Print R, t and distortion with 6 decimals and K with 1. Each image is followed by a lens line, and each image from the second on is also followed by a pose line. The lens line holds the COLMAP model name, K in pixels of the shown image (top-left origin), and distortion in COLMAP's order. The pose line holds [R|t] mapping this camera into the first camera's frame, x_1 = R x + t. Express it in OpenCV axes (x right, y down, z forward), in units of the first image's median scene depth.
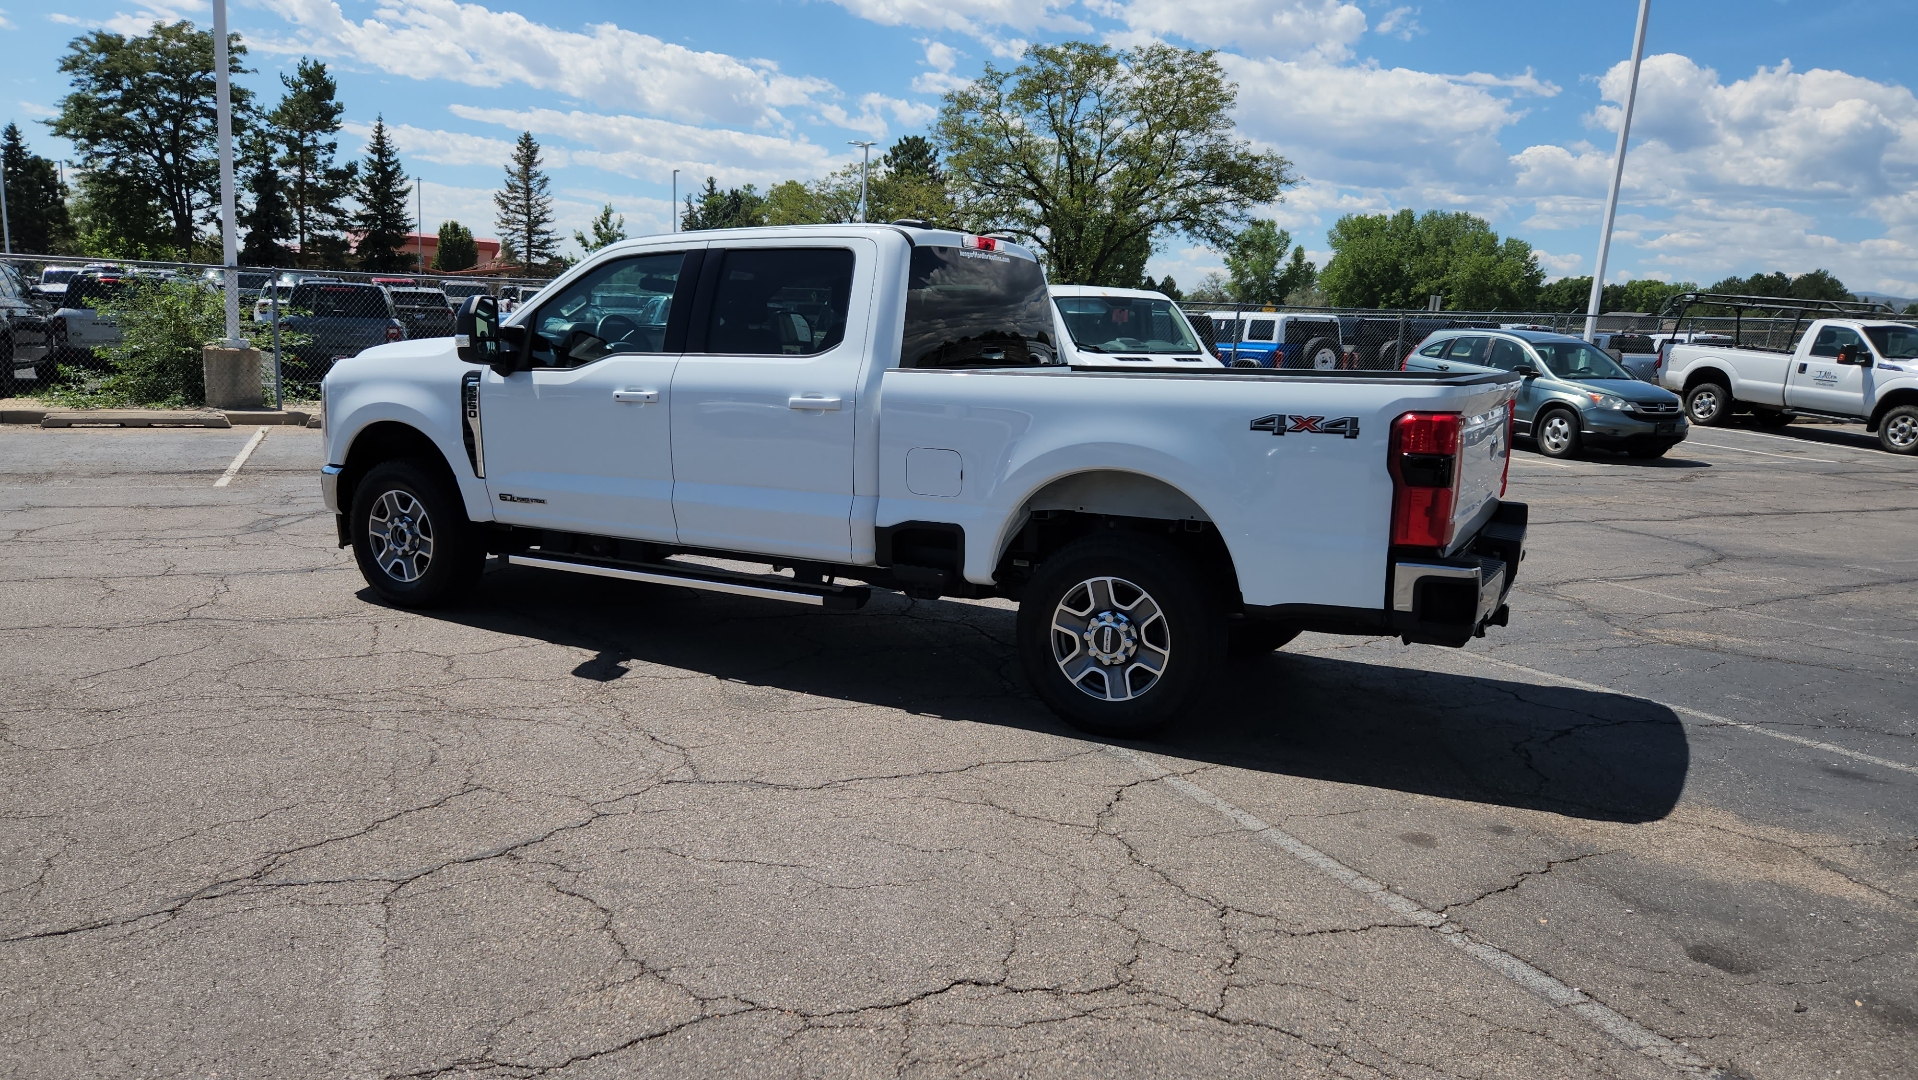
lens RADIAL K [[1286.4, 0, 931.6], [0, 1286.4, 566.9], [0, 0, 1]] dist [0.067762, -0.050682]
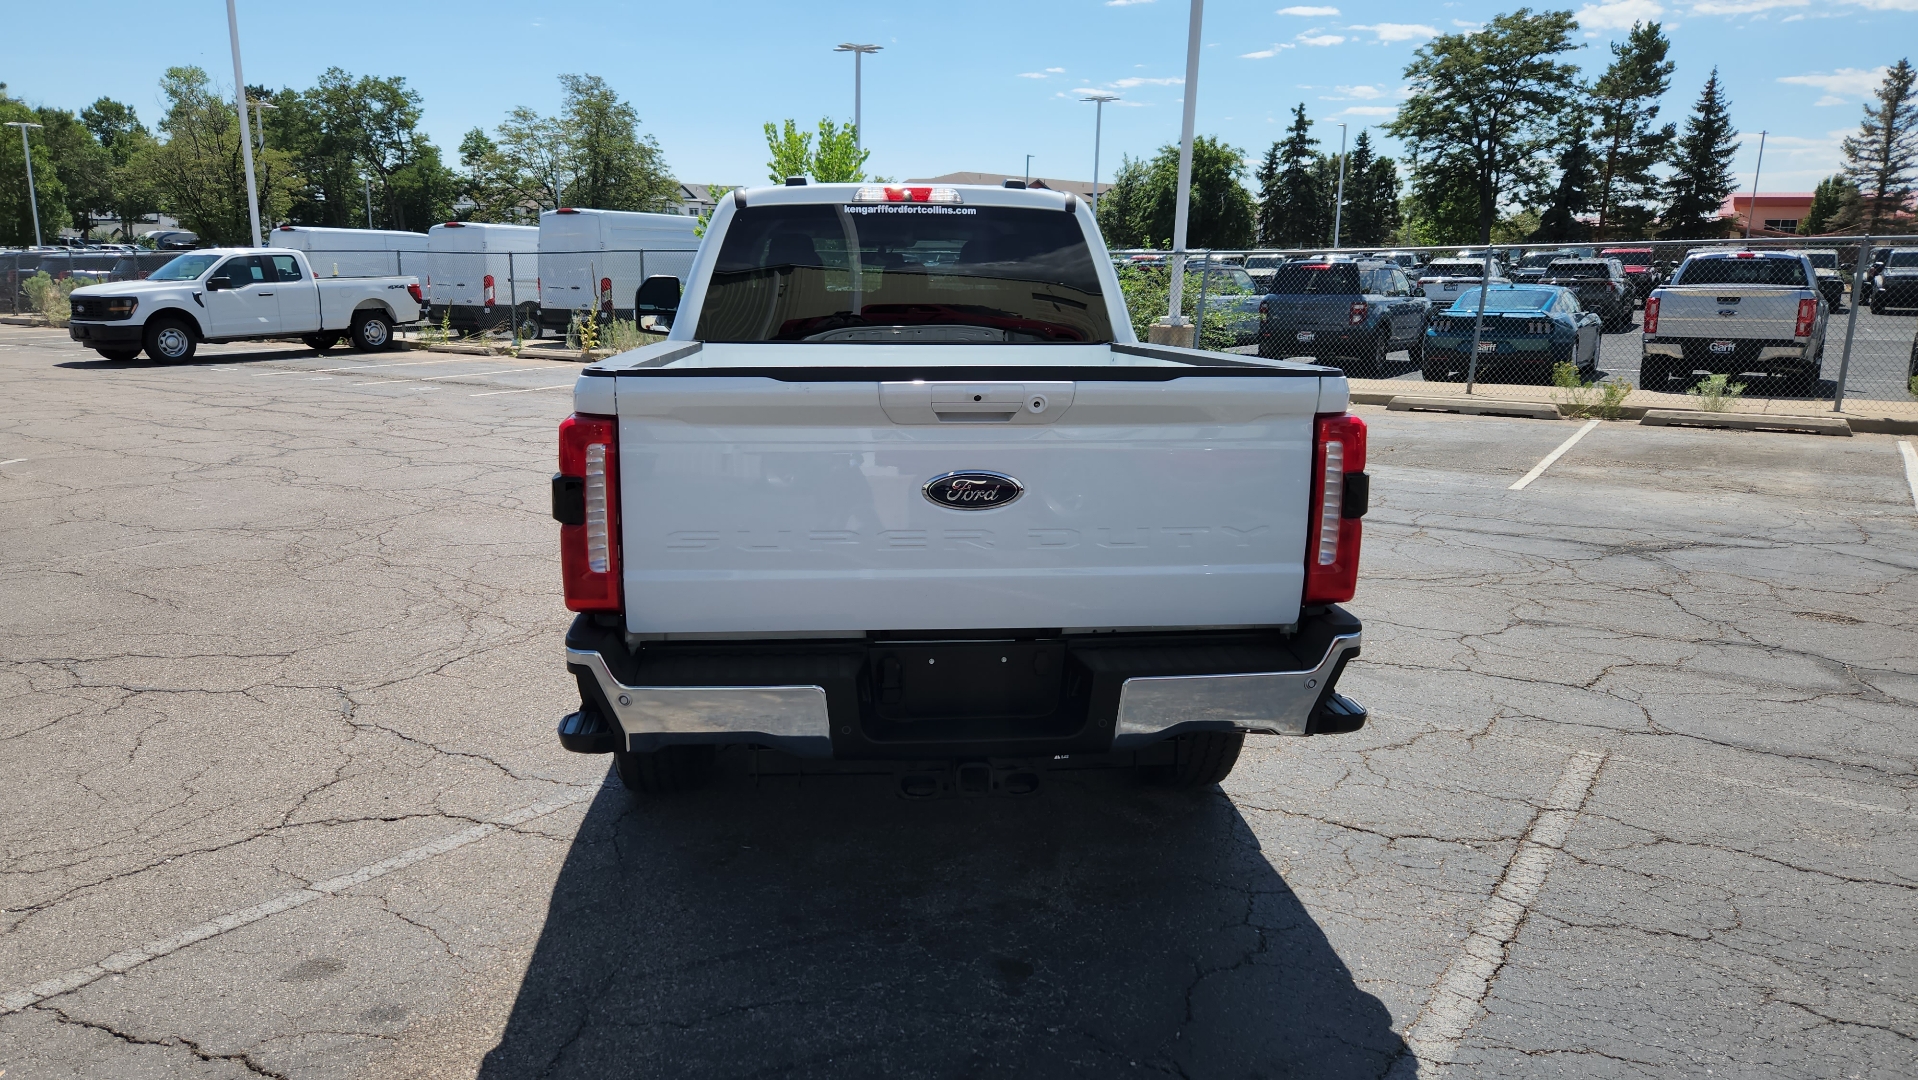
lens RADIAL K [[1285.6, 0, 918.0], [0, 1285.6, 547.5], [0, 0, 1]] dist [0.069112, -0.056122]
pose [[0.554818, 0.145257, -0.819193, 0.189098], [-0.142774, 0.986657, 0.078254, -0.023024], [0.819630, 0.073543, 0.568154, 0.137551]]
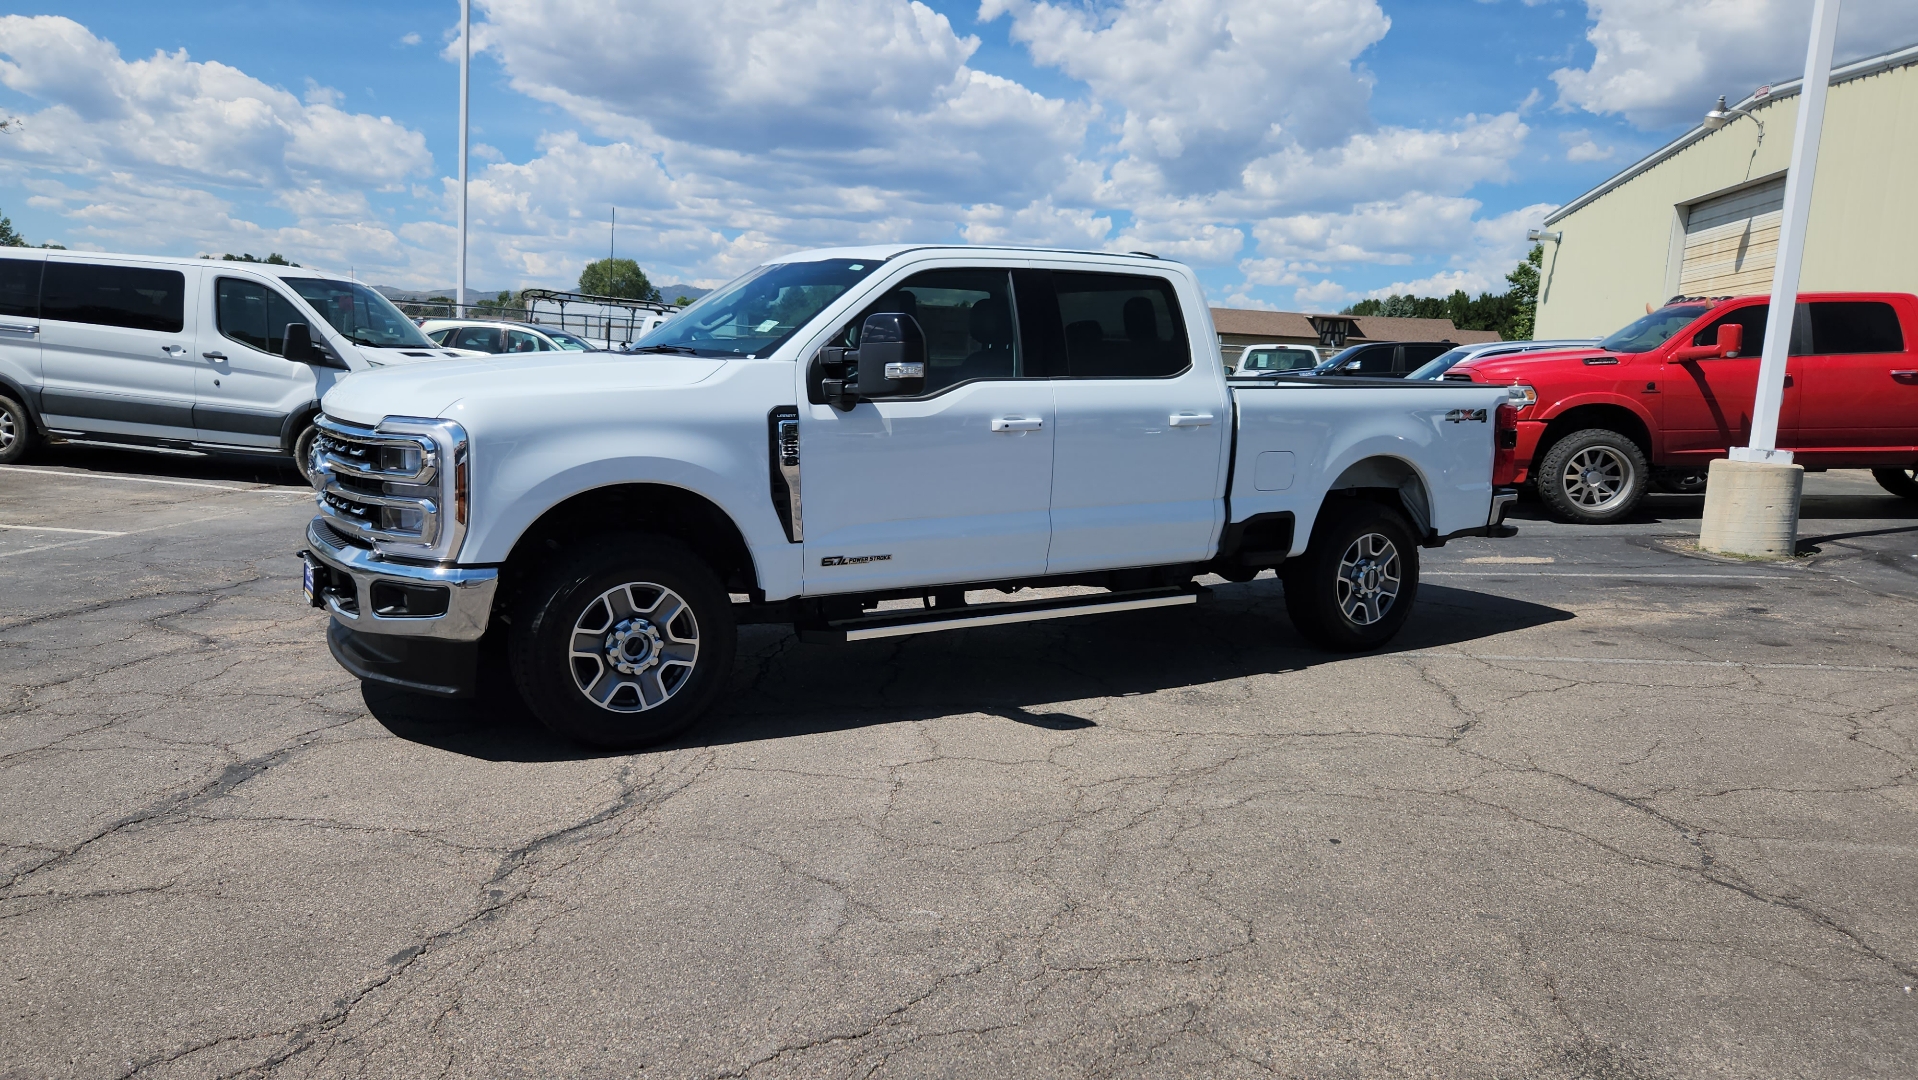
lens RADIAL K [[1285.6, 0, 933.0], [0, 1285.6, 528.6], [0, 0, 1]] dist [0.069112, -0.056122]
pose [[0.486607, -0.128082, 0.864181, -0.261375], [0.136595, 0.988183, 0.069546, -0.032061], [-0.862877, 0.084201, 0.498352, 0.146134]]
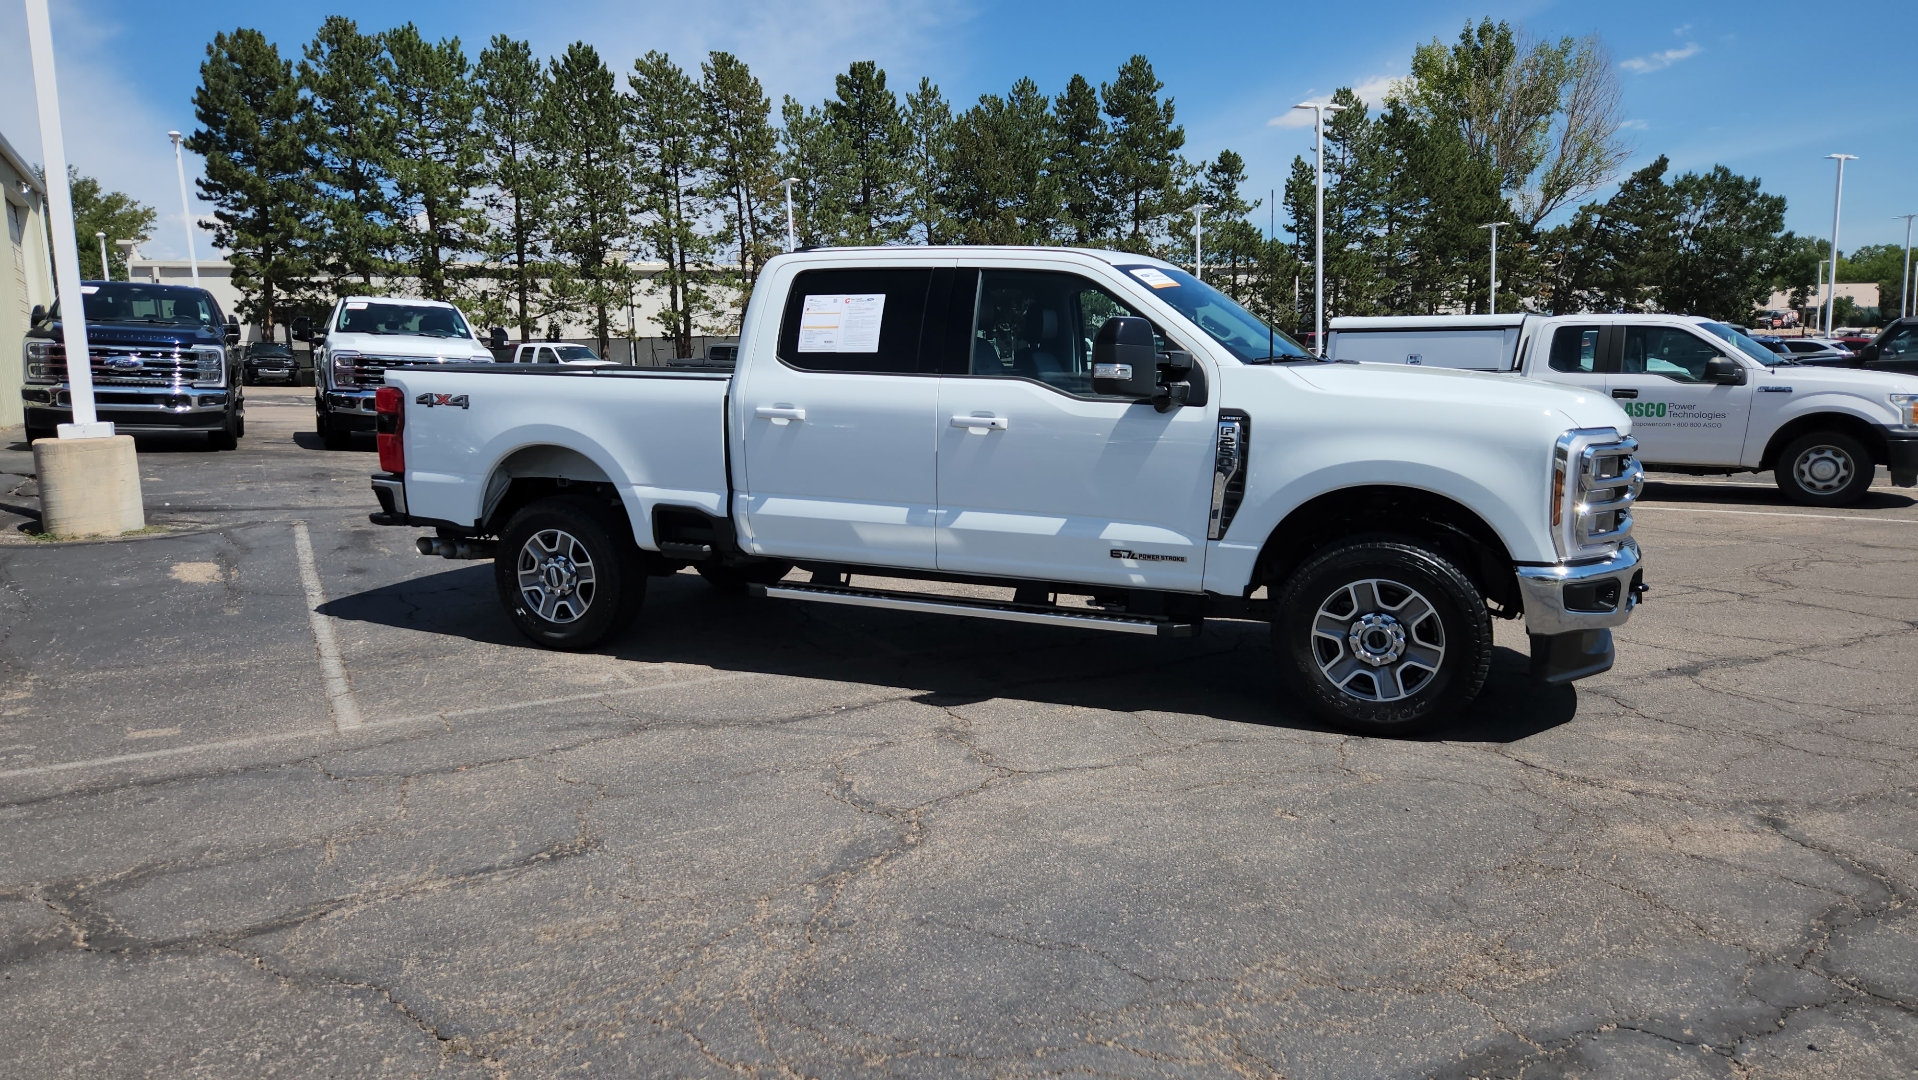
lens RADIAL K [[1286.4, 0, 930.2], [0, 1286.4, 560.2], [0, 0, 1]] dist [0.067762, -0.050682]
pose [[-0.994497, -0.007535, -0.104494, 0.016369], [-0.042219, 0.941657, 0.333916, -0.097294], [0.095881, 0.336490, -0.936793, 0.537546]]
